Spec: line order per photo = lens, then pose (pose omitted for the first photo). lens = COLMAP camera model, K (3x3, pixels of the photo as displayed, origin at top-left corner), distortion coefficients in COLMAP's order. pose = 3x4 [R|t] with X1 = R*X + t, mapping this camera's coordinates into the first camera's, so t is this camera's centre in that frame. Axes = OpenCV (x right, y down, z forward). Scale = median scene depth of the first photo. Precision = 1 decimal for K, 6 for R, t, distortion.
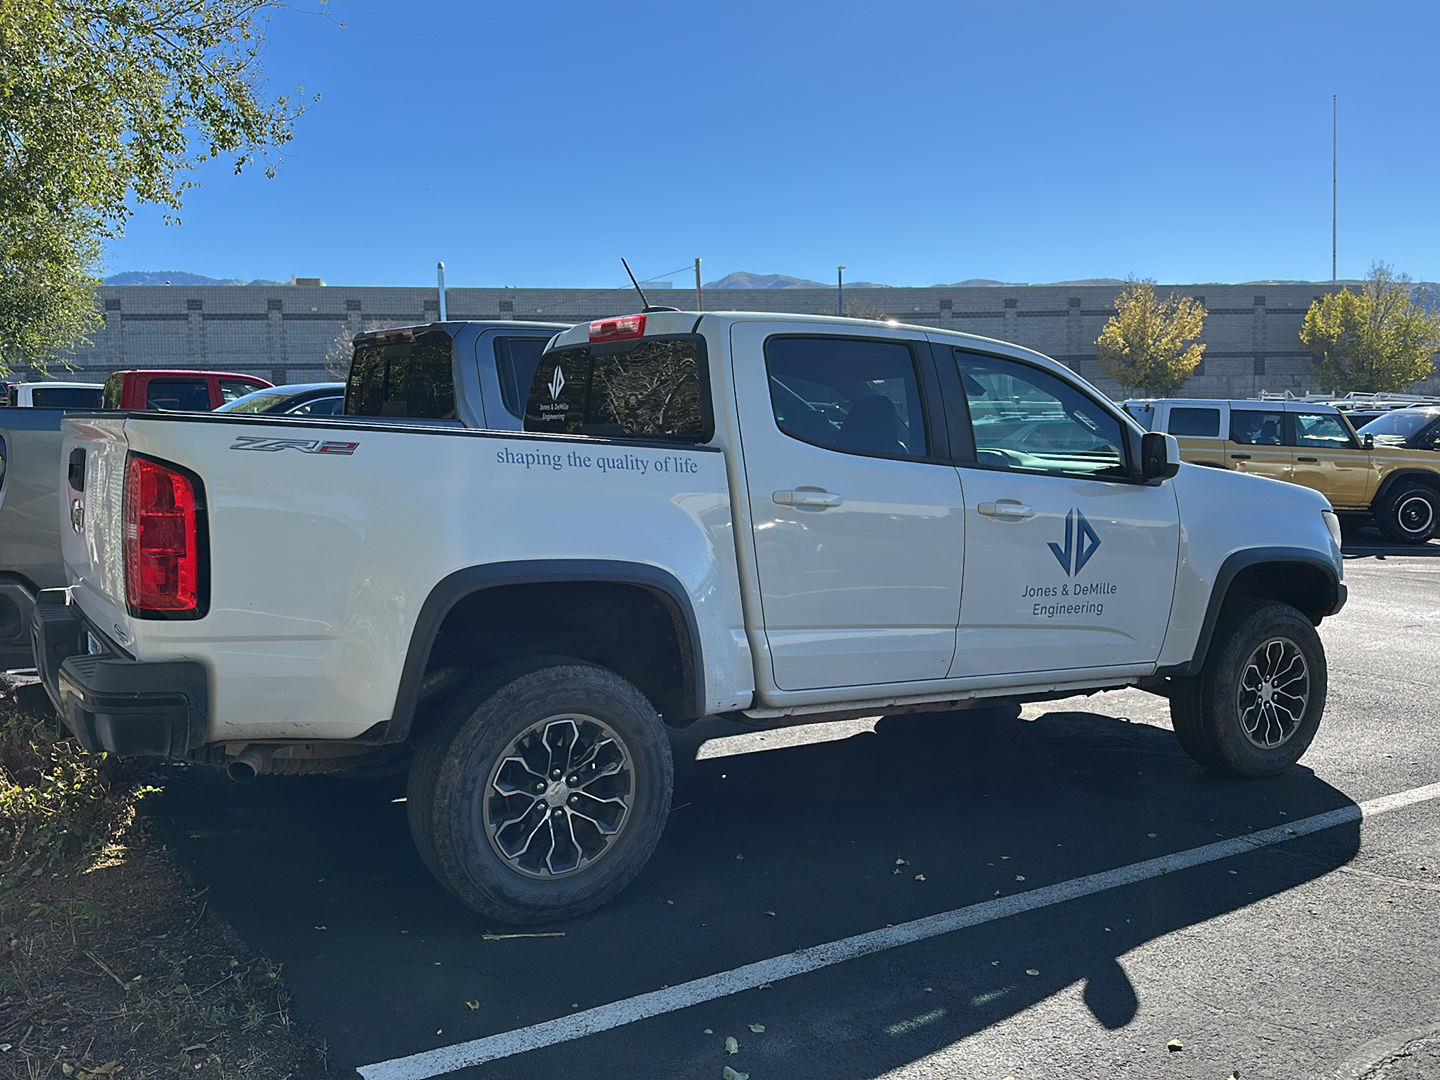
lens RADIAL K [[1279.8, 0, 712.0], [0, 1279.8, 547.5], [0, 0, 1]] dist [0.102087, -0.172191]
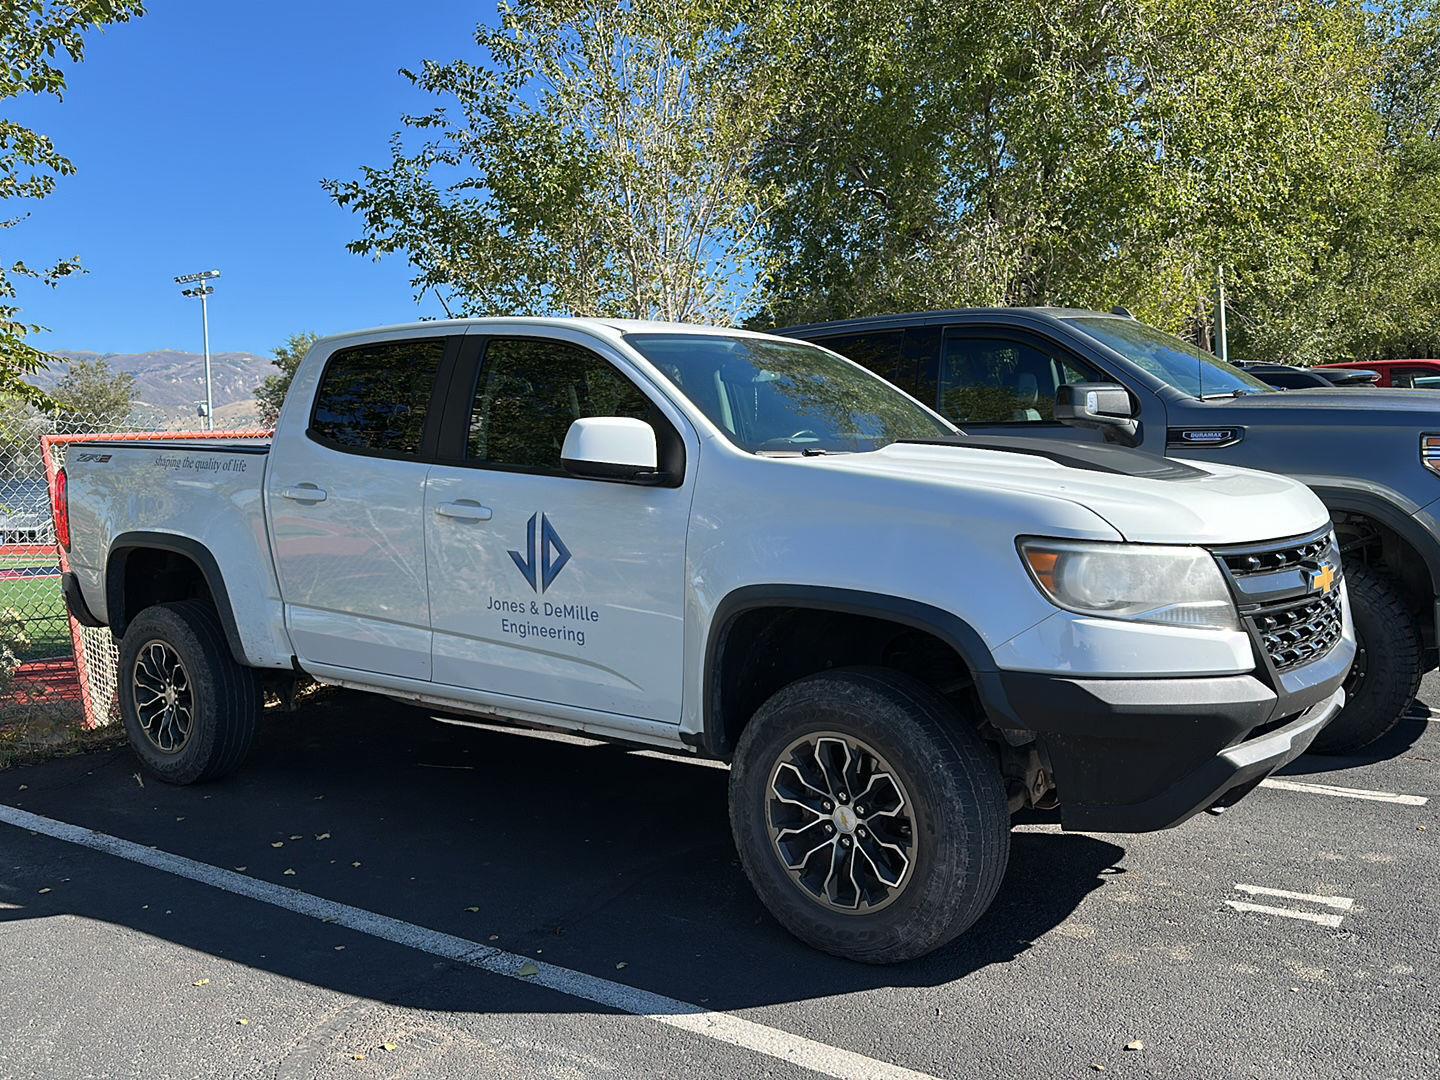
lens RADIAL K [[1279.8, 0, 717.0], [0, 1279.8, 536.4], [0, 0, 1]] dist [0.102087, -0.172191]
pose [[0.345003, 0.042187, -0.937653, 1.165798], [-0.050677, 0.998369, 0.026273, -0.044820], [0.937233, 0.038454, 0.346578, 0.859121]]
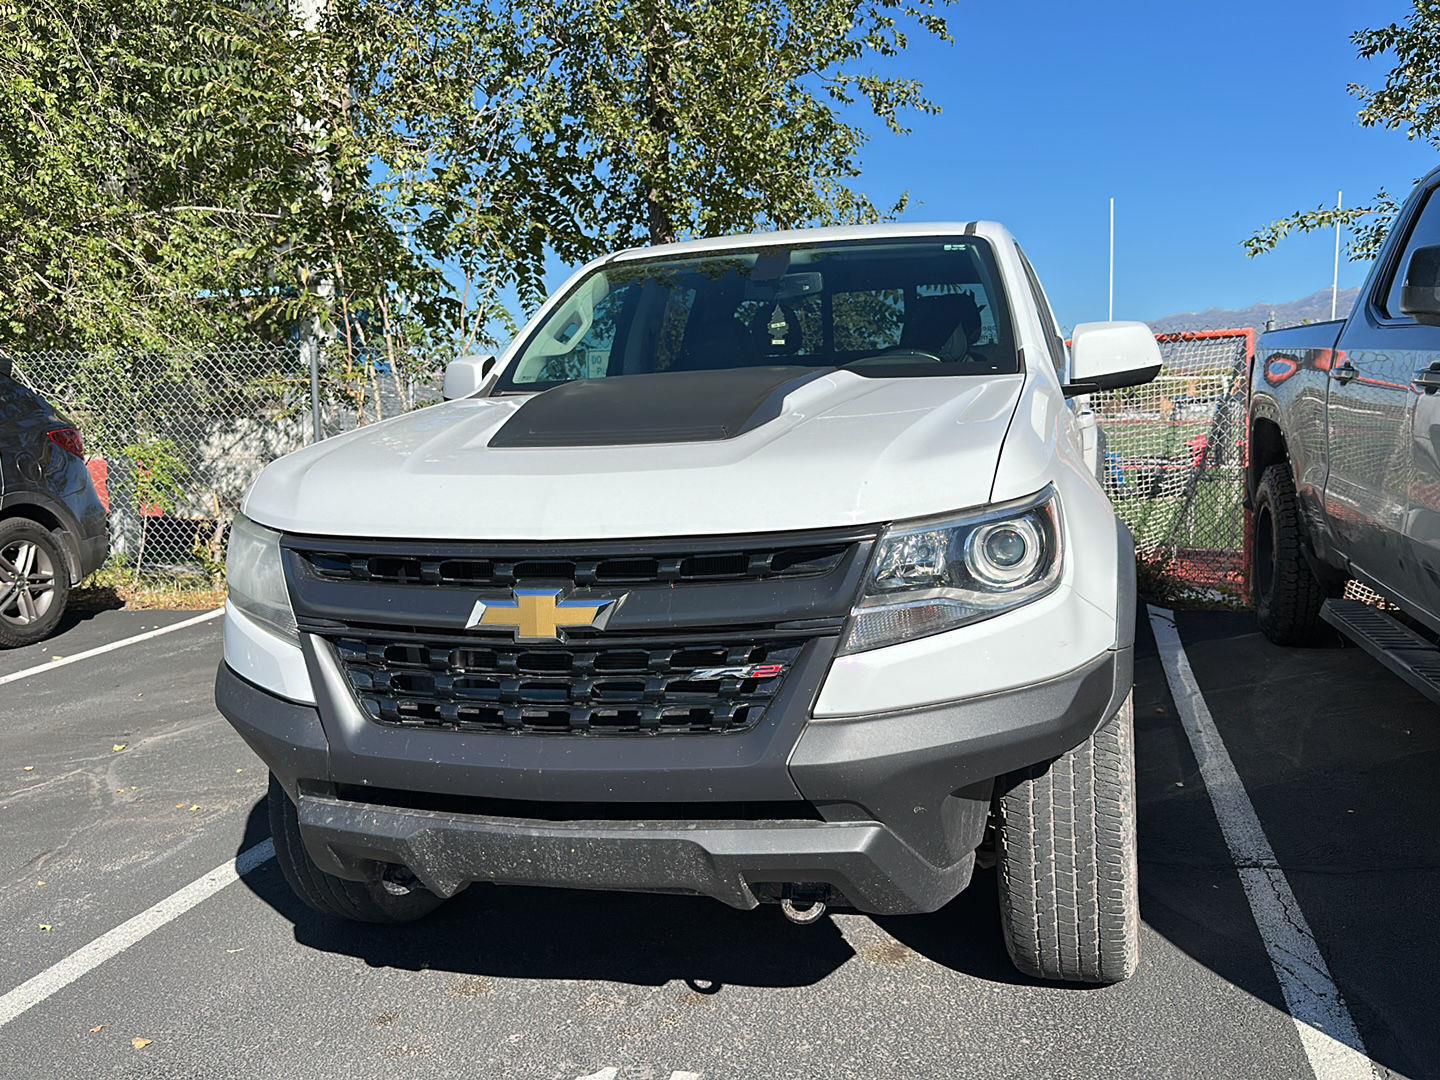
lens RADIAL K [[1279.8, 0, 719.1], [0, 1279.8, 539.8], [0, 0, 1]] dist [0.102087, -0.172191]
pose [[-0.736558, 0.094129, -0.669792, 0.842022], [-0.032925, 0.984105, 0.174508, -0.129954], [0.675572, 0.150588, -0.721751, 1.833593]]
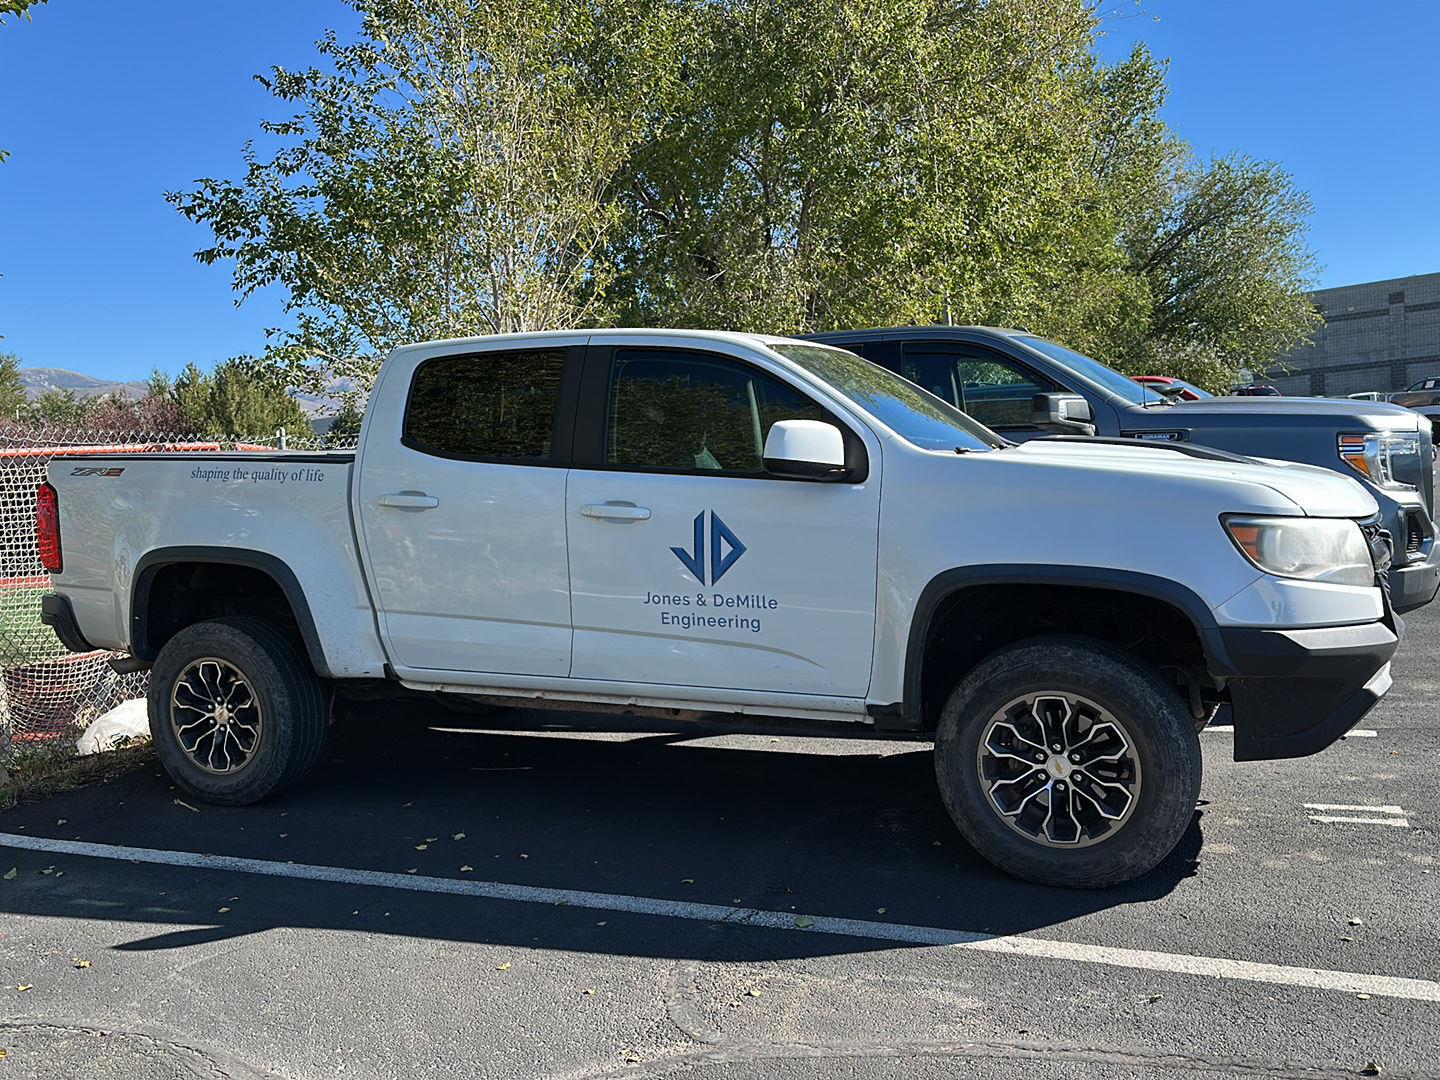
lens RADIAL K [[1279.8, 0, 715.9], [0, 1279.8, 539.5], [0, 0, 1]] dist [0.102087, -0.172191]
pose [[0.563823, 0.019499, -0.825665, 1.078257], [-0.024988, 0.999666, 0.006544, -0.016779], [0.825517, 0.016942, 0.564122, 0.522858]]
